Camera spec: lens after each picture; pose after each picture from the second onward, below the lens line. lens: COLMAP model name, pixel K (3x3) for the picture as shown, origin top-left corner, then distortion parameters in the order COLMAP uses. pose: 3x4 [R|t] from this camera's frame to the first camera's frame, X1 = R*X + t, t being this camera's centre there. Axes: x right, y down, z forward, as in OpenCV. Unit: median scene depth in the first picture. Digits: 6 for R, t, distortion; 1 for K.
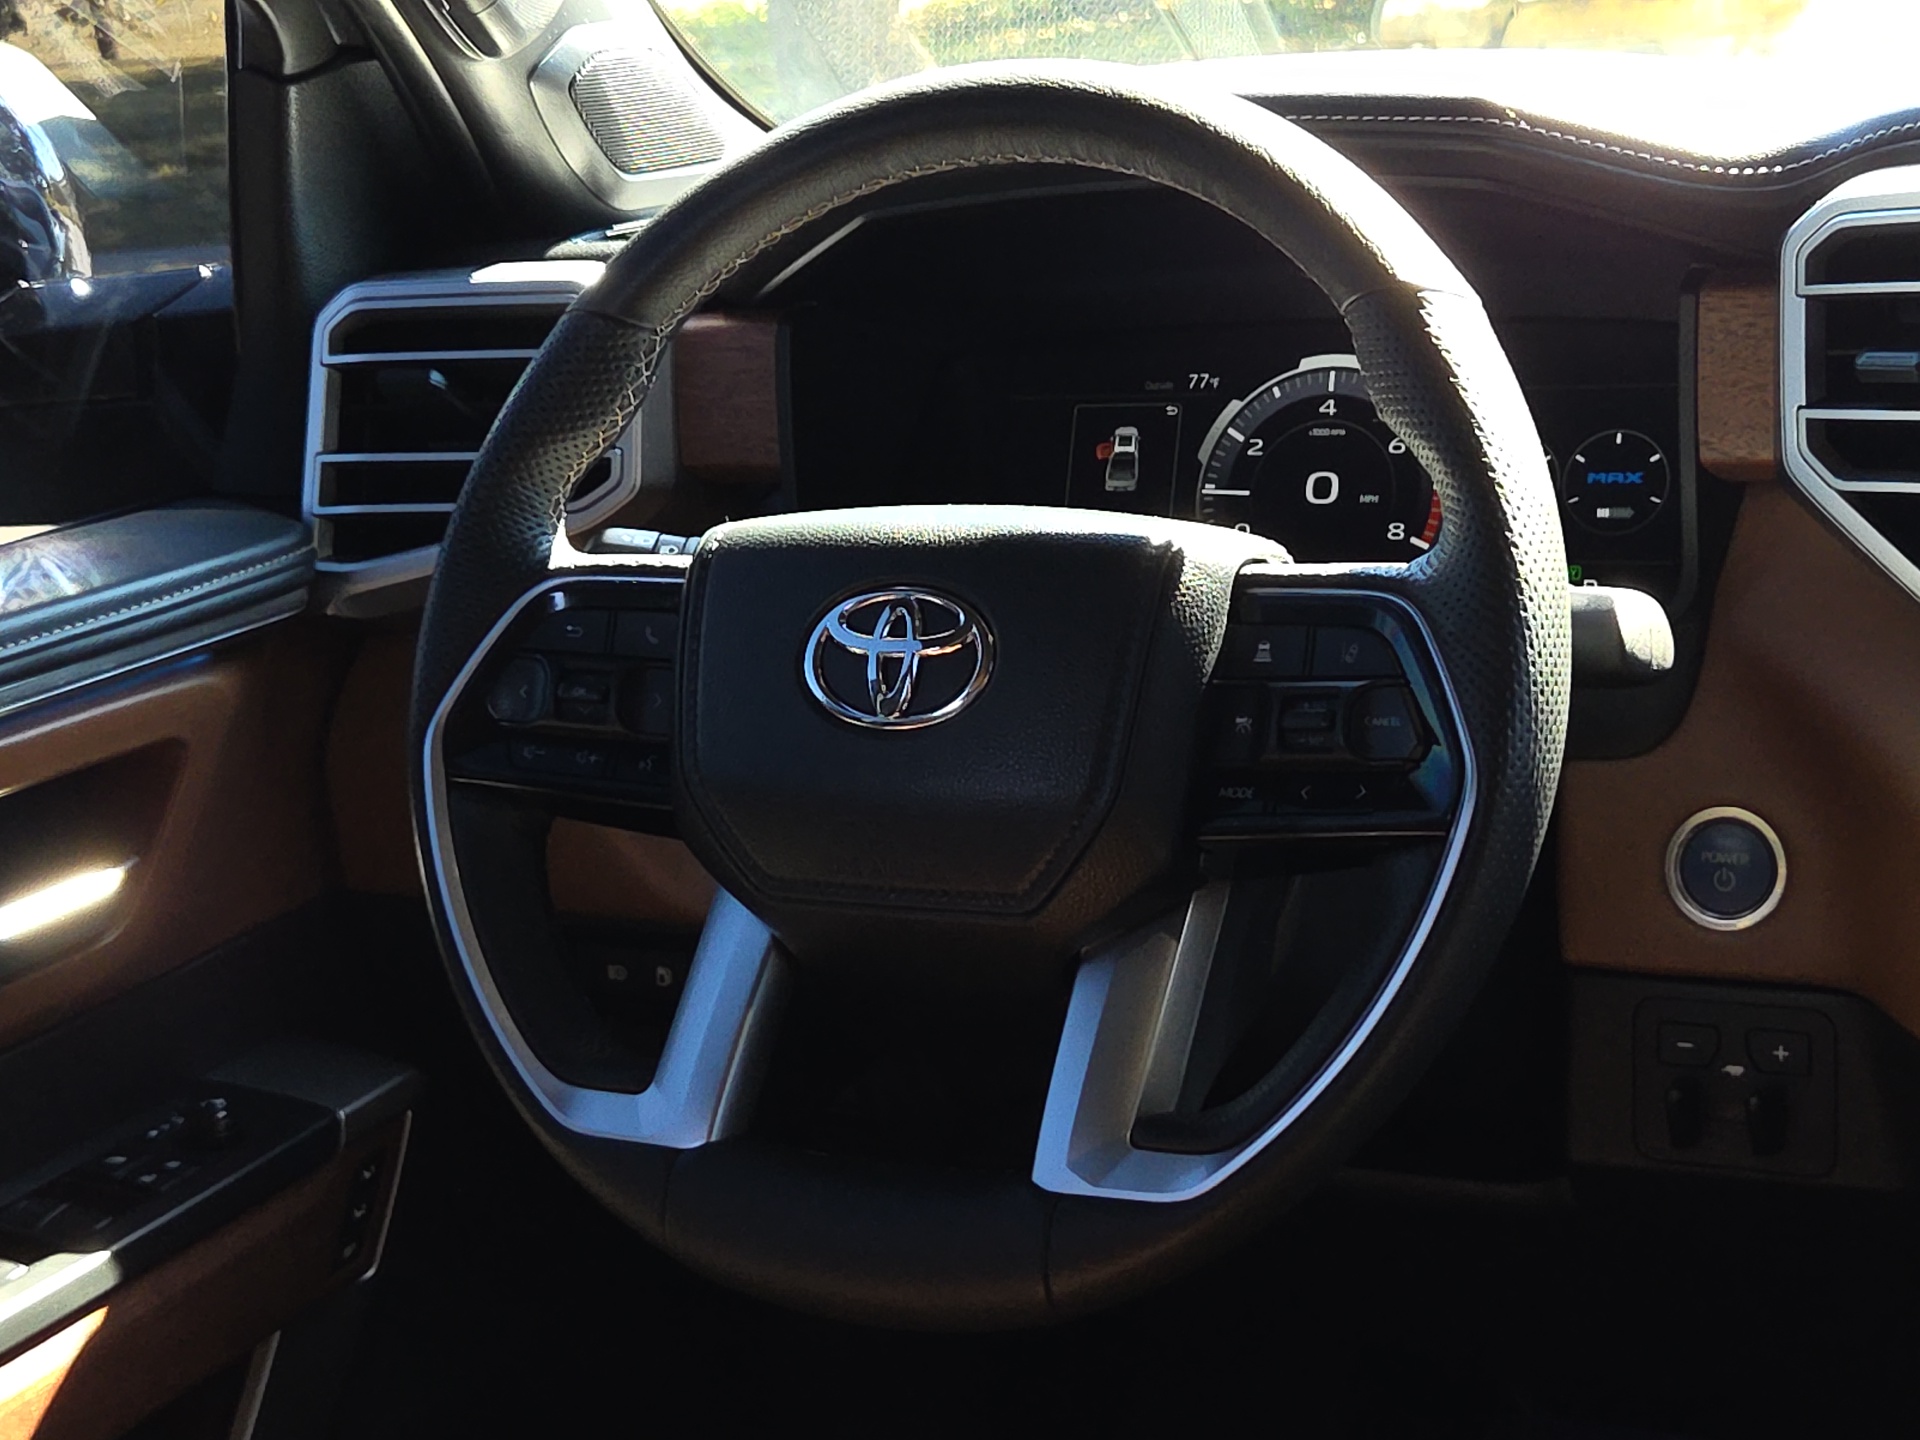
lens RADIAL K [[3259.2, 0, 959.0], [0, 3259.2, 726.7], [0, 0, 1]] dist [0.042251, 0.000000]
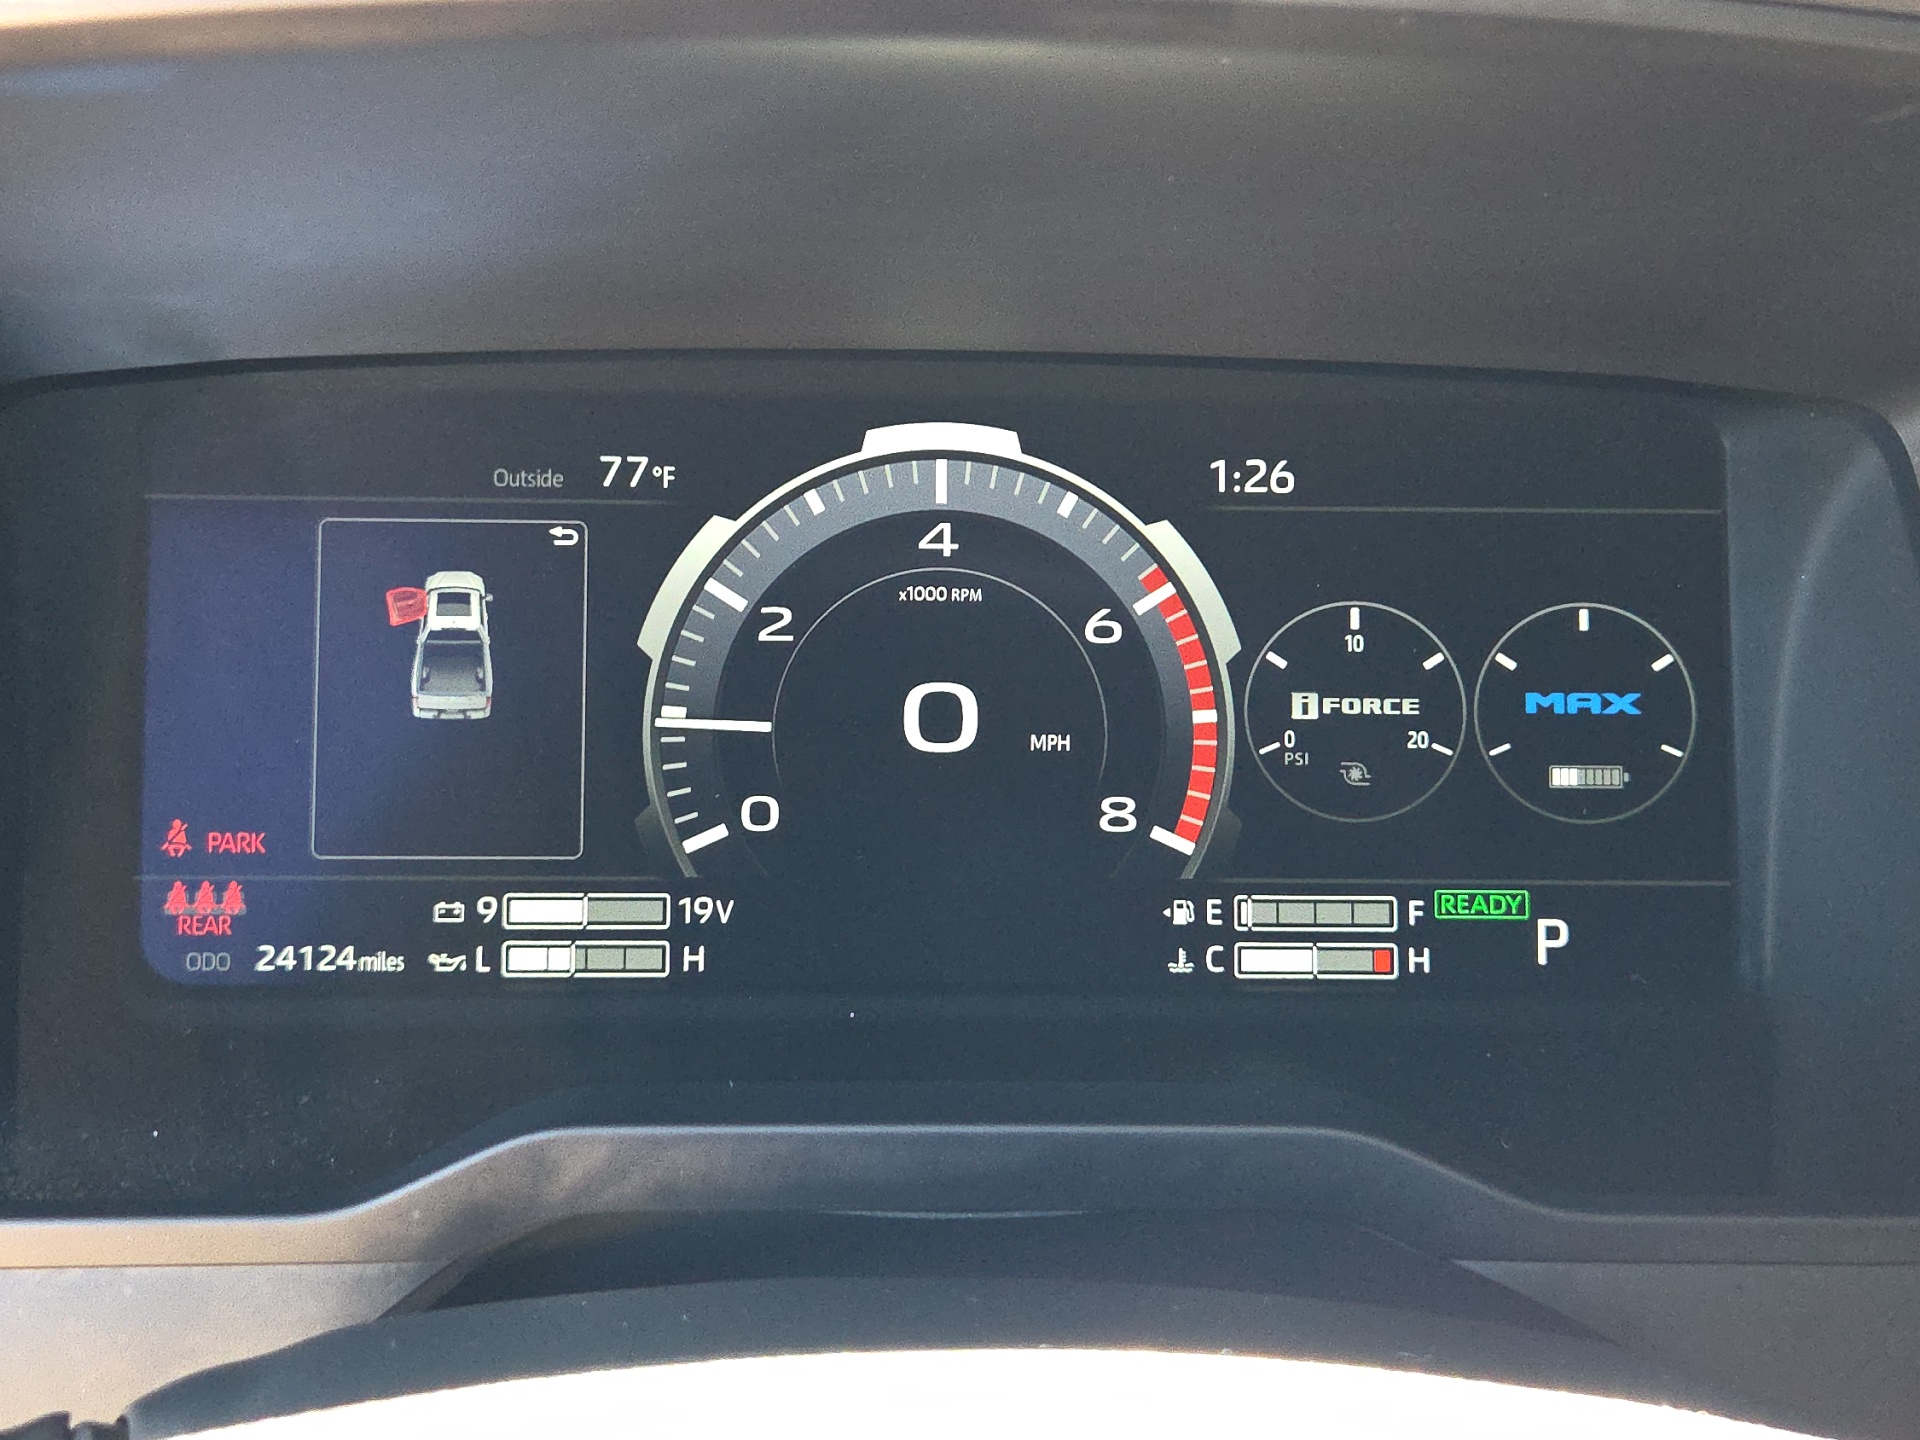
lens RADIAL K [[1846.0, 0, 945.8], [0, 1846.0, 725.1], [0, 0, 1]] dist [0.063132, 0.000000]
pose [[0.867608, -0.065271, 0.492947, -0.017311], [0.021190, 0.995300, 0.094492, -0.100904], [-0.496797, -0.071537, 0.864913, 0.806903]]
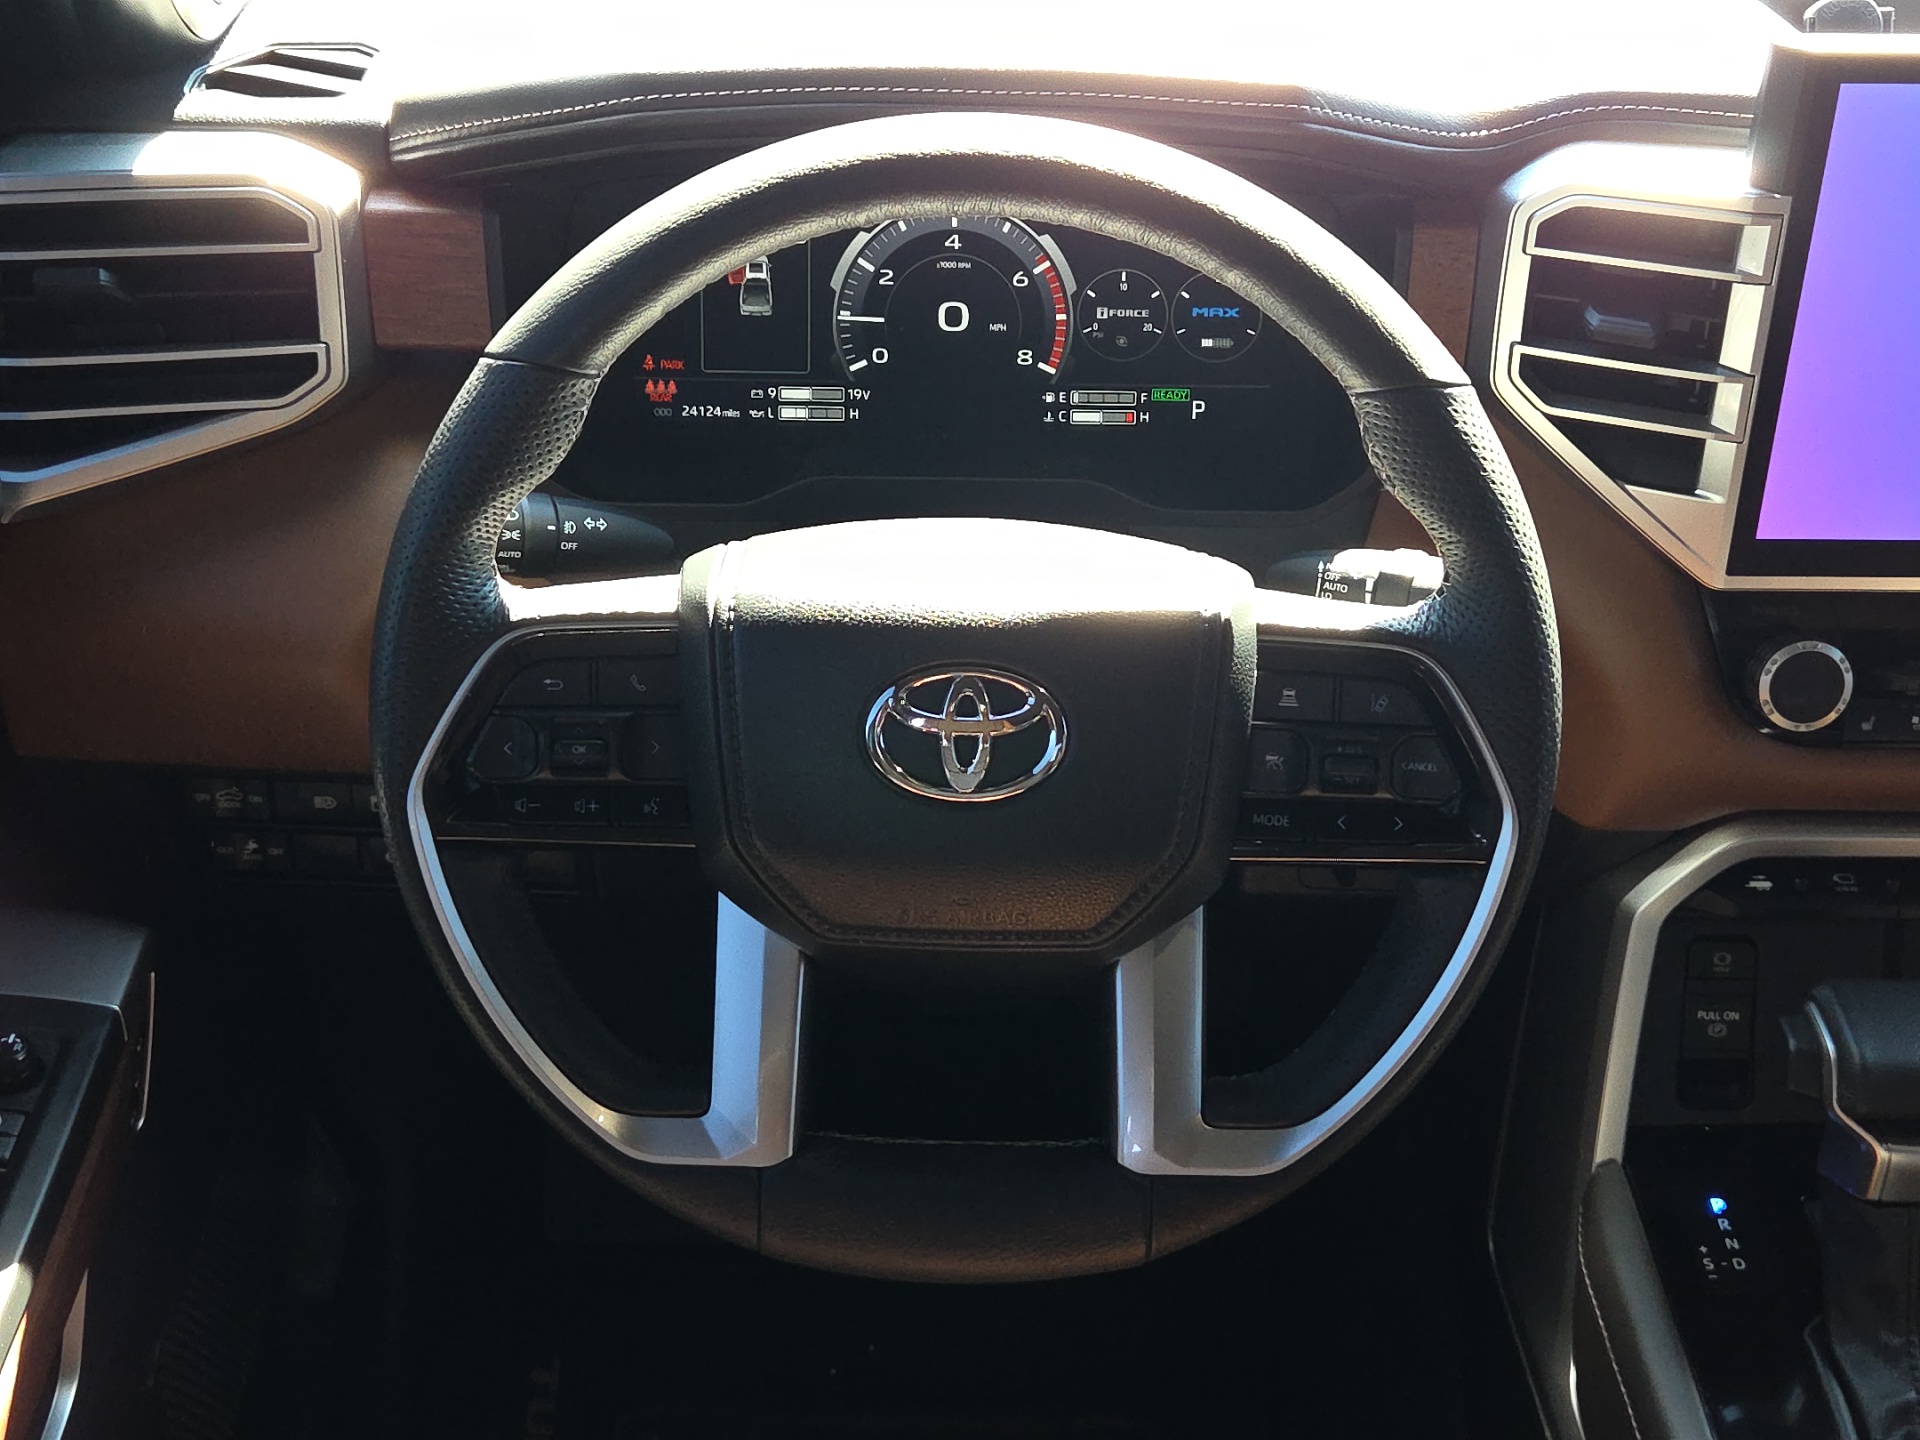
lens RADIAL K [[2420.4, 0, 973.9], [0, 2420.4, 717.9], [0, 0, 1]] dist [0.065374, 0.000000]
pose [[0.872501, -0.174656, 0.456330, -0.303040], [0.012313, 0.941493, 0.336806, -0.235029], [-0.488457, -0.288245, 0.823605, 0.274538]]
